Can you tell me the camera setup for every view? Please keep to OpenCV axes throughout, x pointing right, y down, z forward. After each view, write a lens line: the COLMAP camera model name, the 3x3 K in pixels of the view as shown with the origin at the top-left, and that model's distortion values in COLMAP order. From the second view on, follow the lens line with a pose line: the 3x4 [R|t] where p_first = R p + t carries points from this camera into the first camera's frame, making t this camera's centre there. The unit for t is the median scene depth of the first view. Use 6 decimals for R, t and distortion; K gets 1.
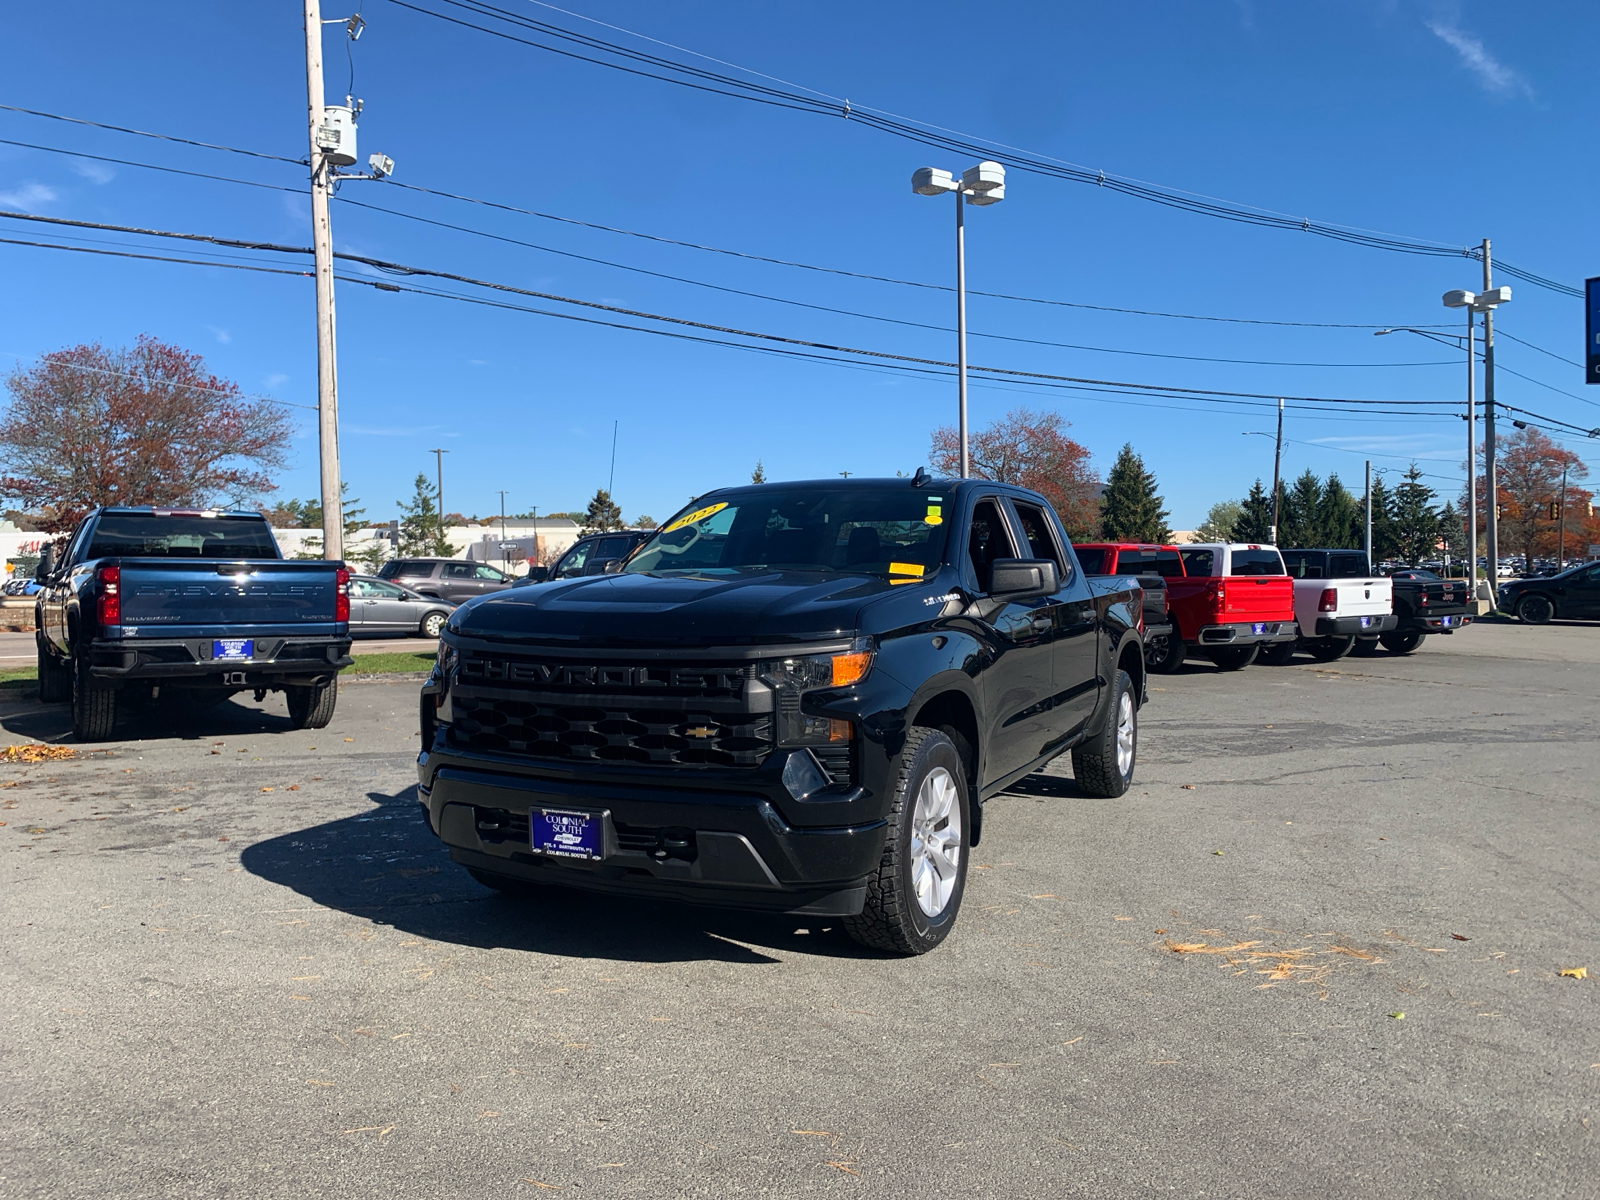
lens RADIAL K [[1254.6, 0, 745.1], [0, 1254.6, 599.4], [0, 0, 1]] dist [0.067302, -0.098731]
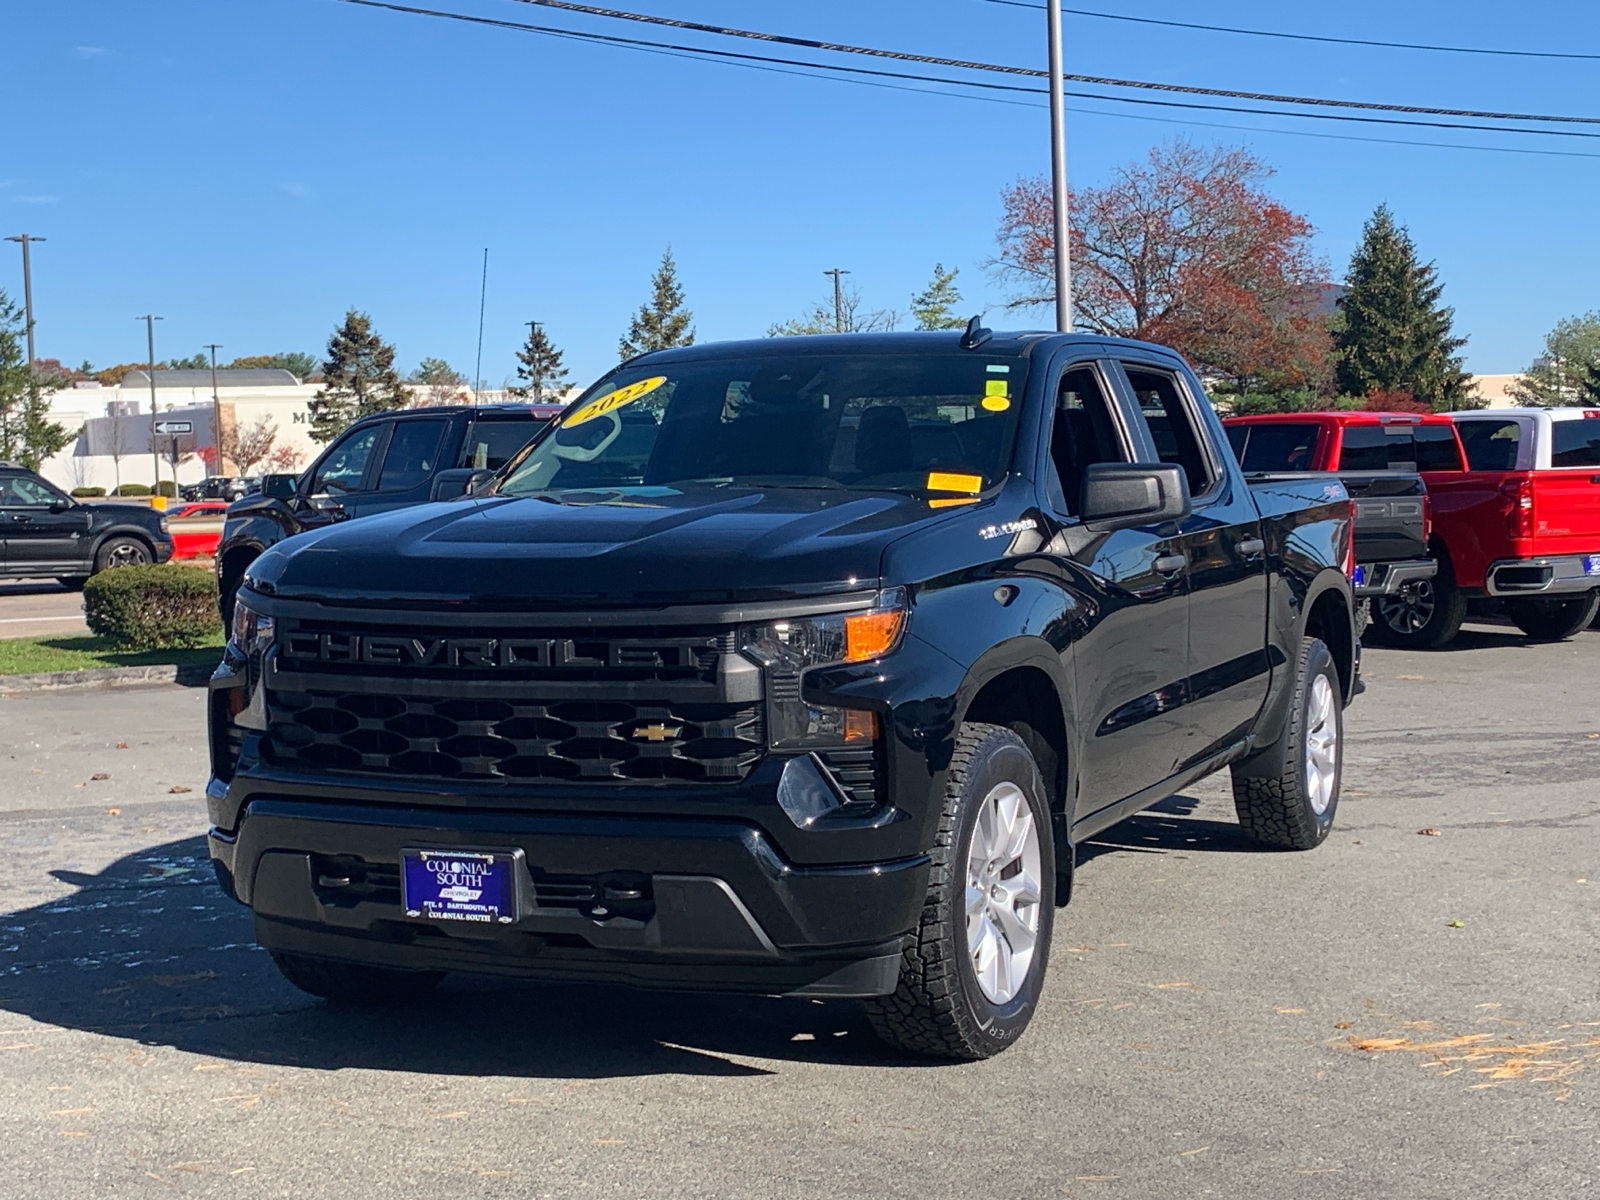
lens RADIAL K [[2514.4, 0, 737.9], [0, 2514.4, 602.9], [0, 0, 1]] dist [0.108525, -0.017820]
pose [[0.999035, -0.018253, 0.039943, -0.030493], [0.016973, 0.999339, 0.032157, -0.005215], [-0.040503, -0.031448, 0.998684, -0.251358]]
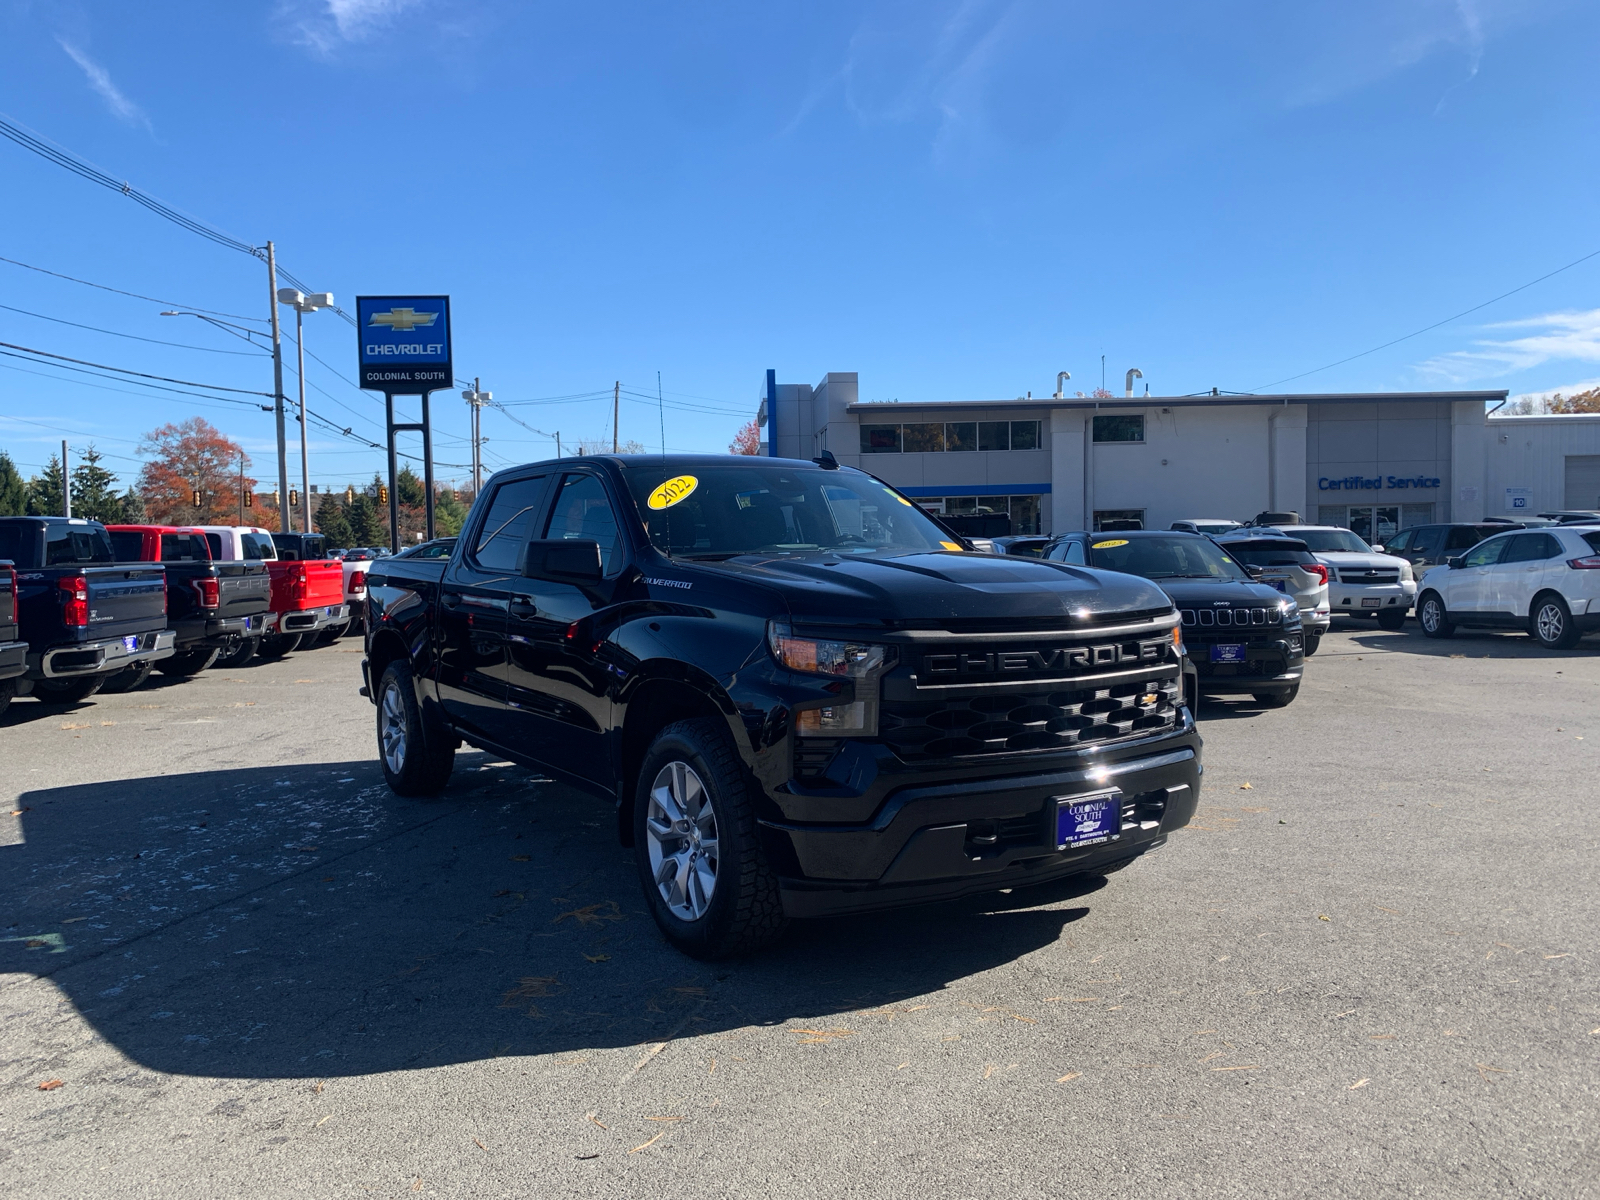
lens RADIAL K [[1254.3, 0, 800.0], [0, 1254.3, 600.0], [0, 0, 1]] dist [0.104955, -0.084743]
pose [[0.500258, -0.045116, 0.864700, -0.766575], [0.035185, 0.998876, 0.031761, -0.015633], [-0.865161, 0.014536, 0.501283, 0.497104]]
